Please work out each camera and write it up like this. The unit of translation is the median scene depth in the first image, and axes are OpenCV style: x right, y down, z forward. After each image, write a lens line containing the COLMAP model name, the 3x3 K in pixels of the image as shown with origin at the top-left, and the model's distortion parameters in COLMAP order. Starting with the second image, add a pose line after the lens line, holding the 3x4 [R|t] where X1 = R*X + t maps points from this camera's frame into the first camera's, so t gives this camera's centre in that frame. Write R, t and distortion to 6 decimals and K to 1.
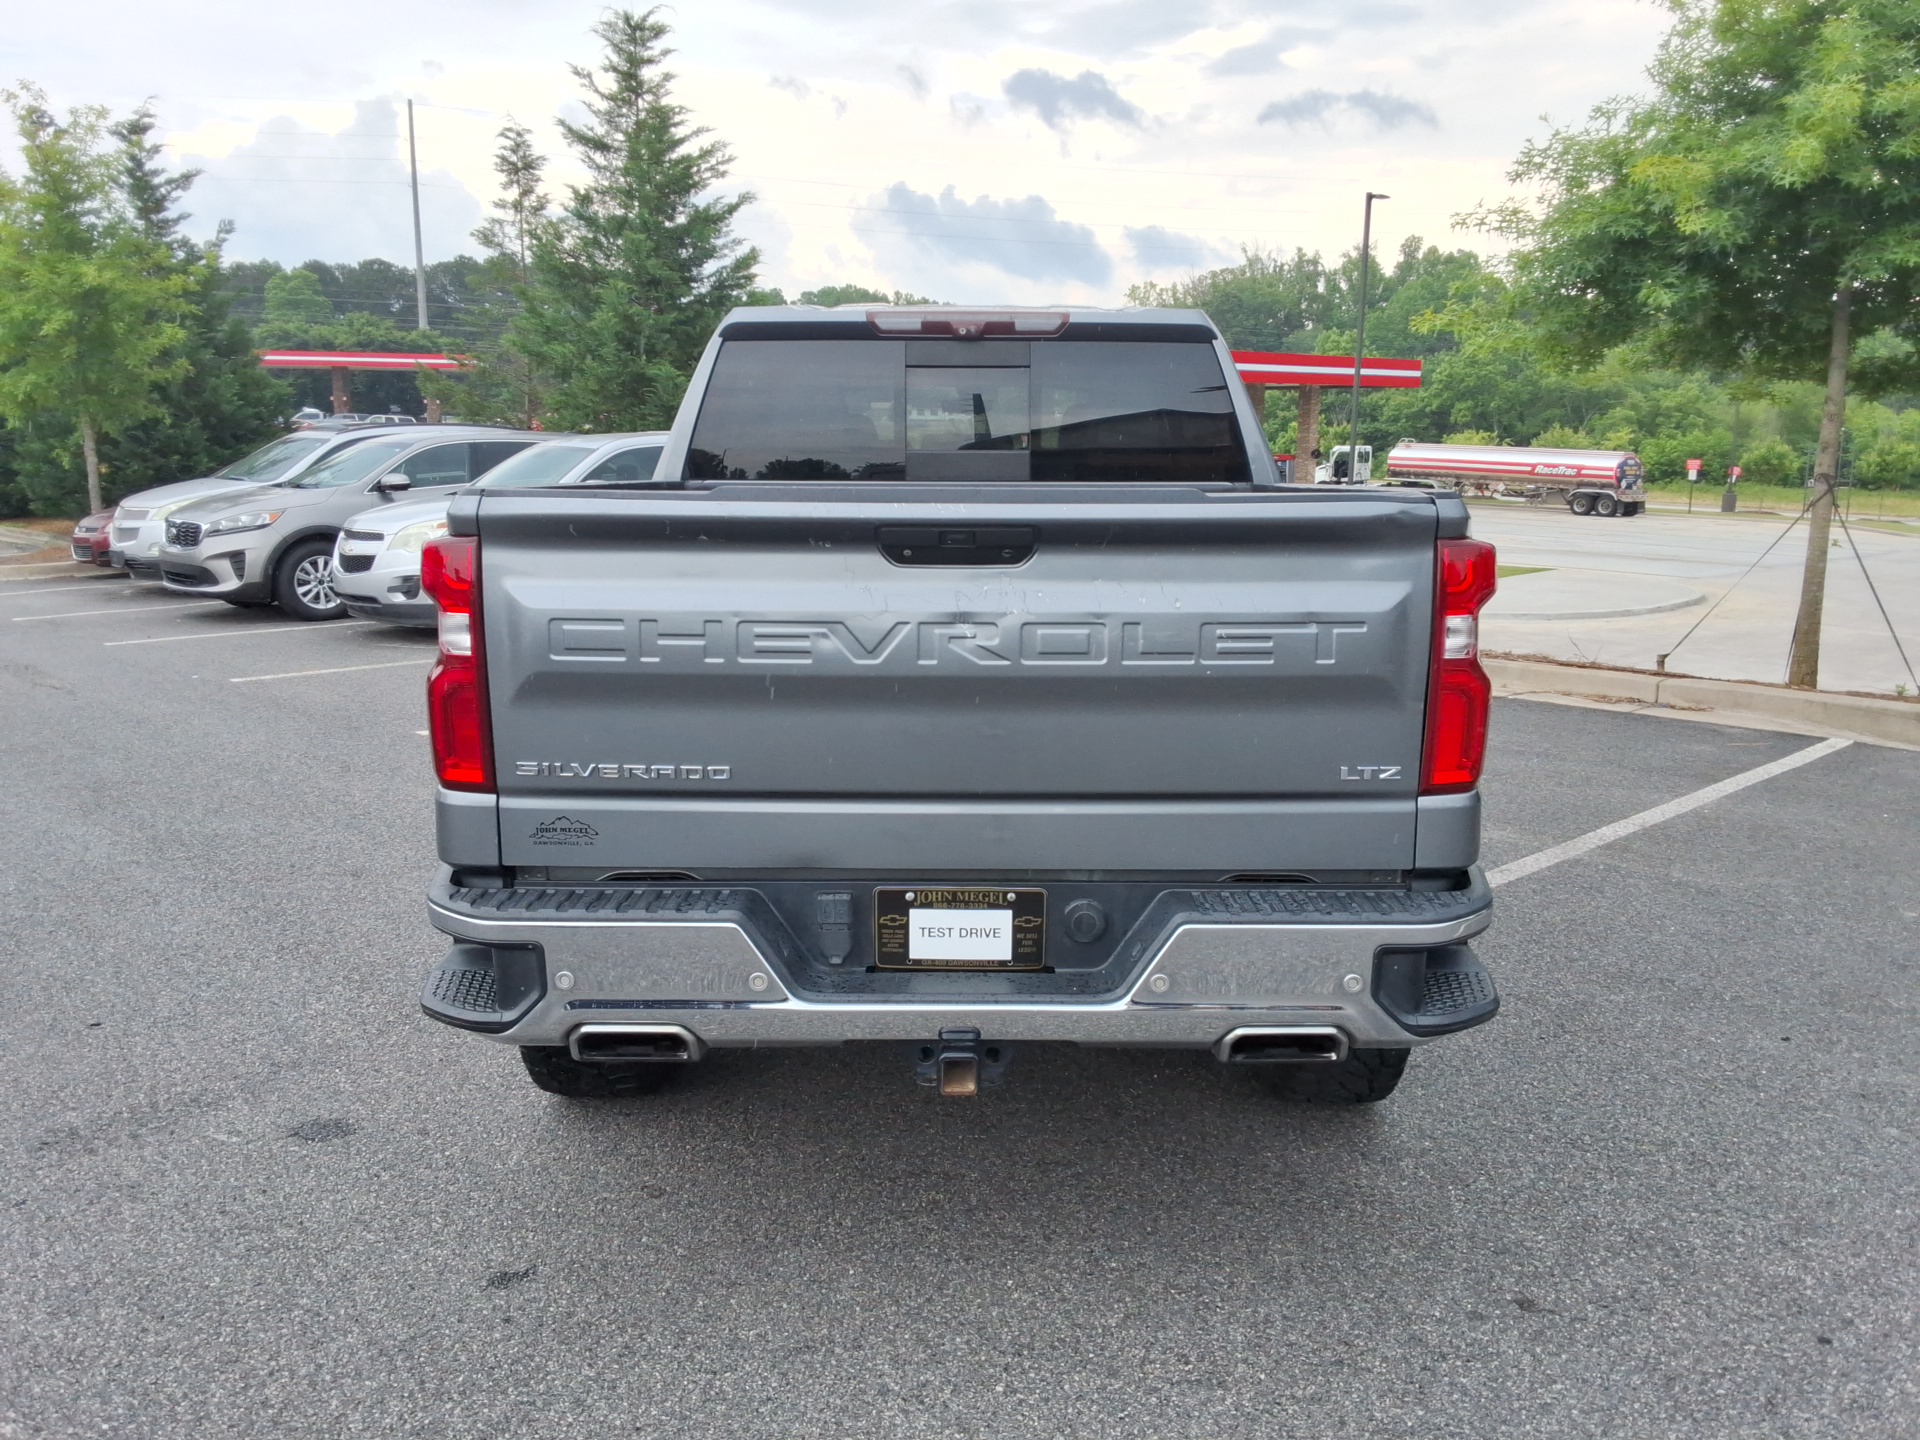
lens RADIAL K [[1533.3, 0, 966.5], [0, 1533.3, 716.4], [0, 0, 1]] dist [0.098194, -0.149097]
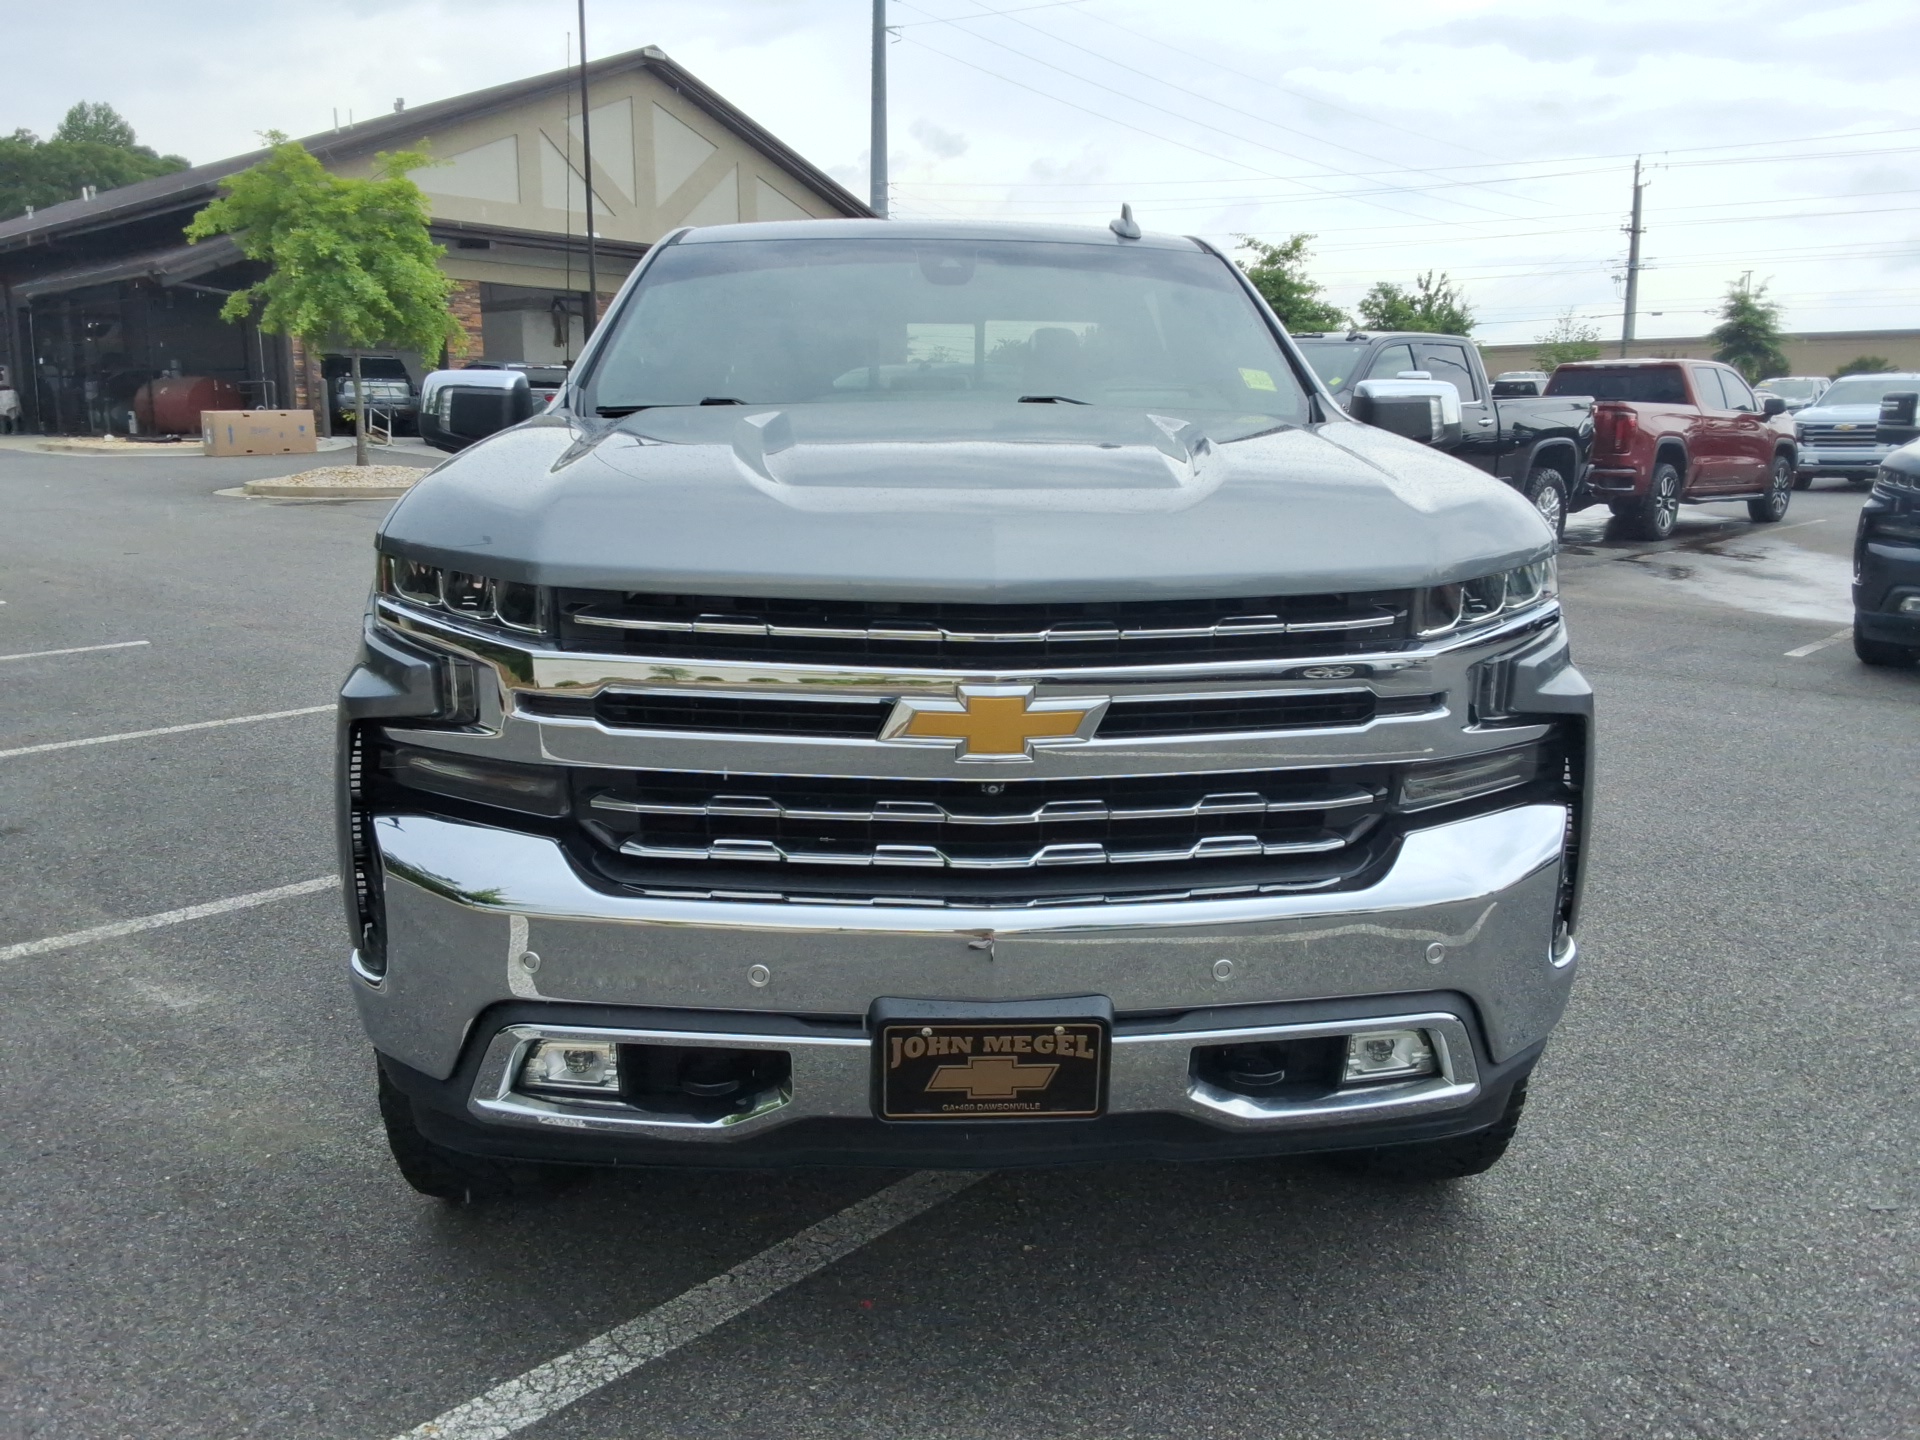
lens RADIAL K [[1533.3, 0, 974.3], [0, 1533.3, 715.3], [0, 0, 1]] dist [0.098194, -0.149097]
pose [[-0.998170, -0.000802, -0.060469, 0.016545], [-0.022326, 0.934167, 0.356138, -0.160457], [0.056202, 0.356836, -0.932475, 0.977937]]
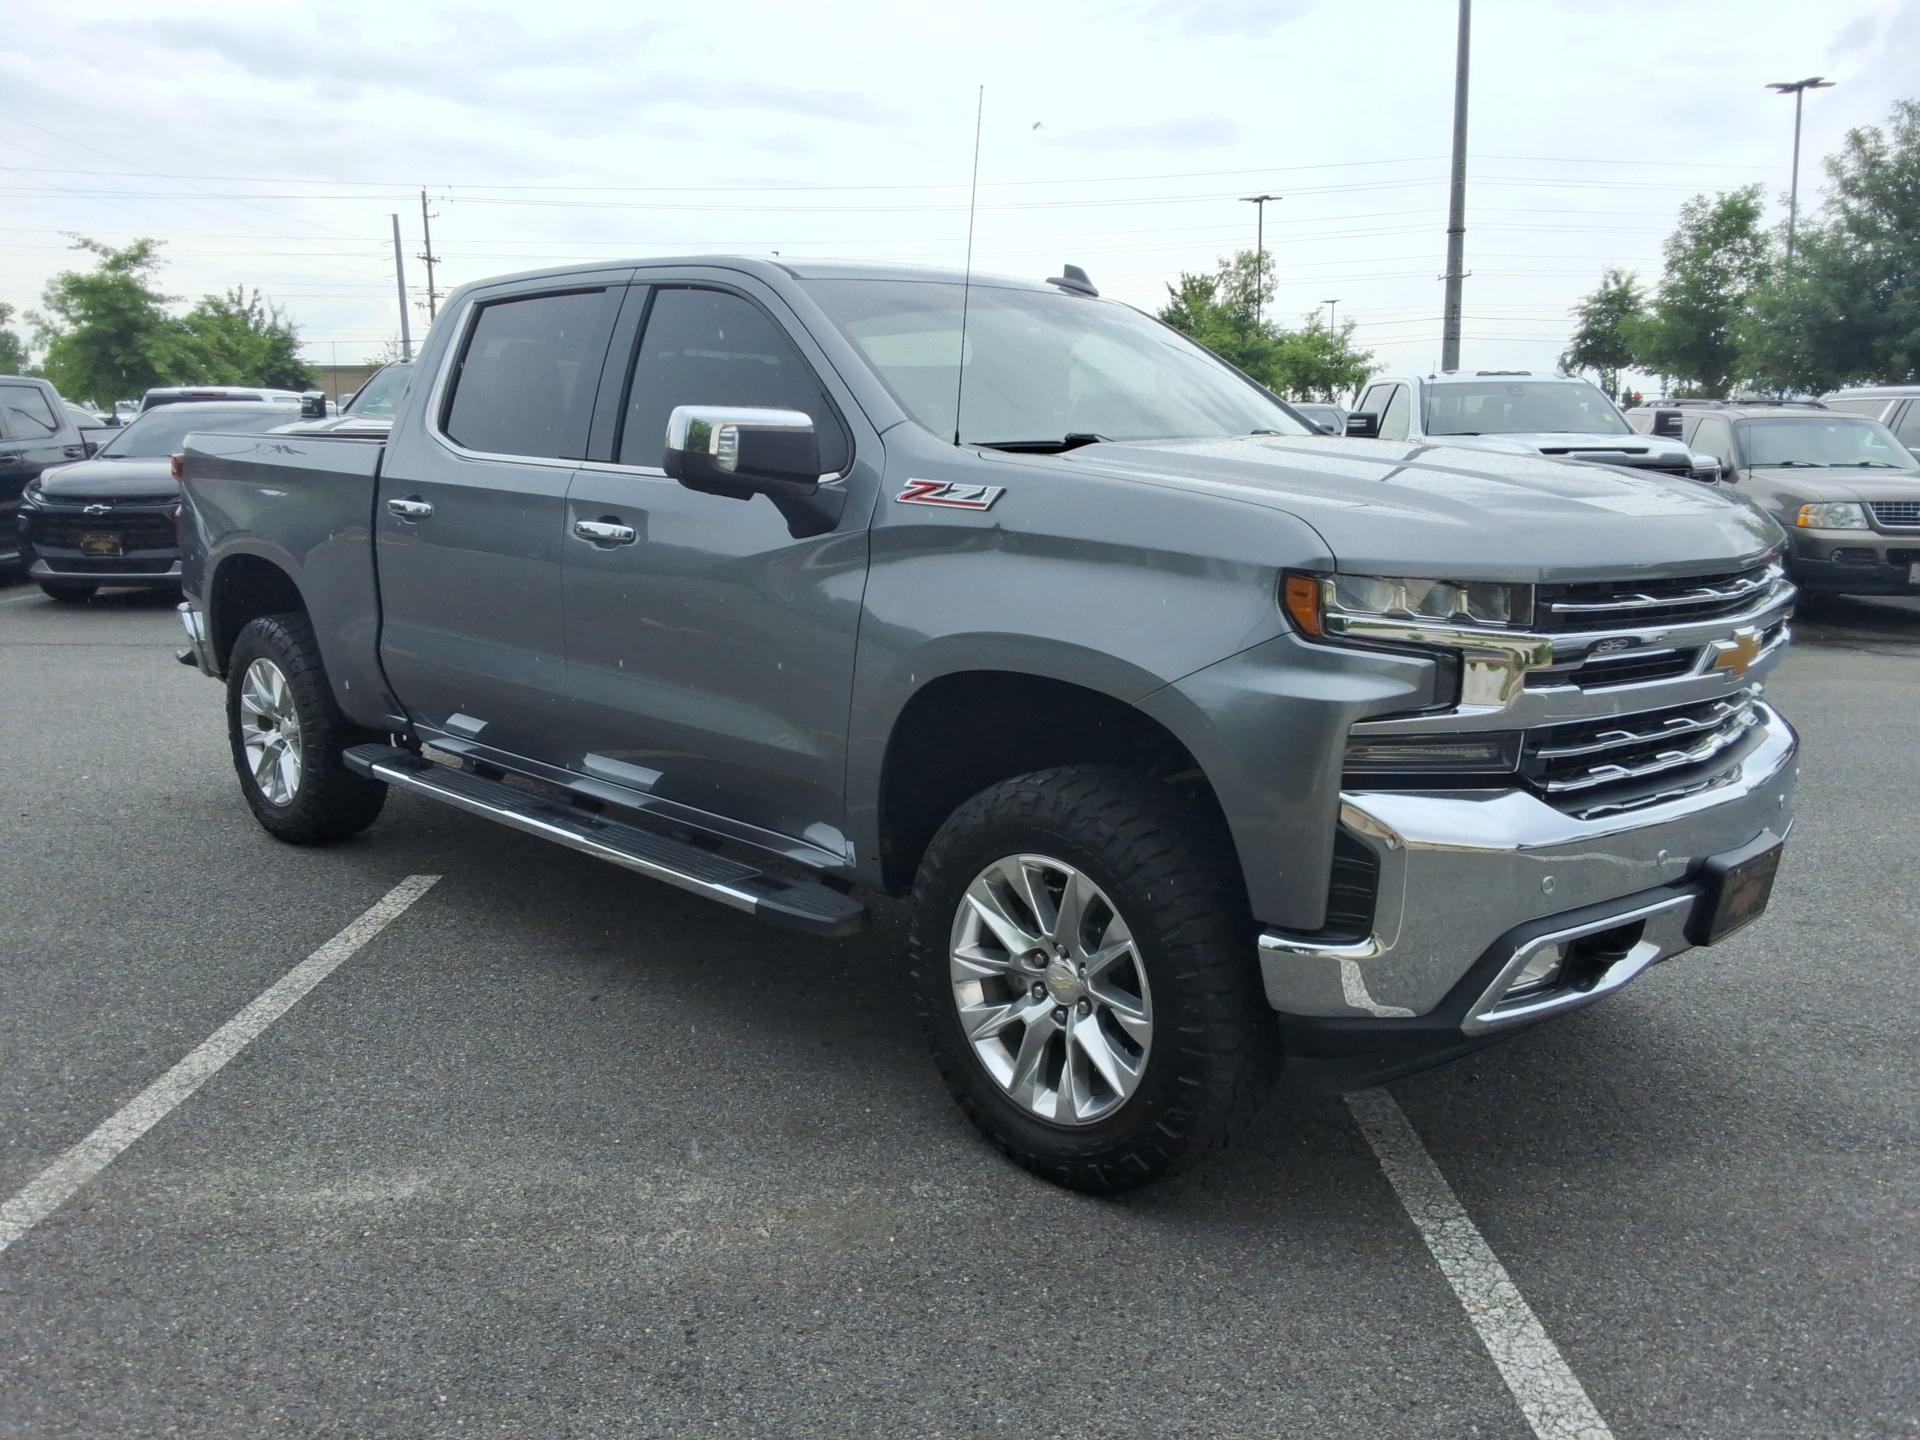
lens RADIAL K [[1533.3, 0, 963.3], [0, 1533.3, 711.7], [0, 0, 1]] dist [0.098194, -0.149097]
pose [[-0.696441, 0.118874, -0.707700, 0.310071], [-0.127071, 0.950172, 0.284652, -0.143771], [0.706274, 0.288172, -0.646633, 0.884447]]
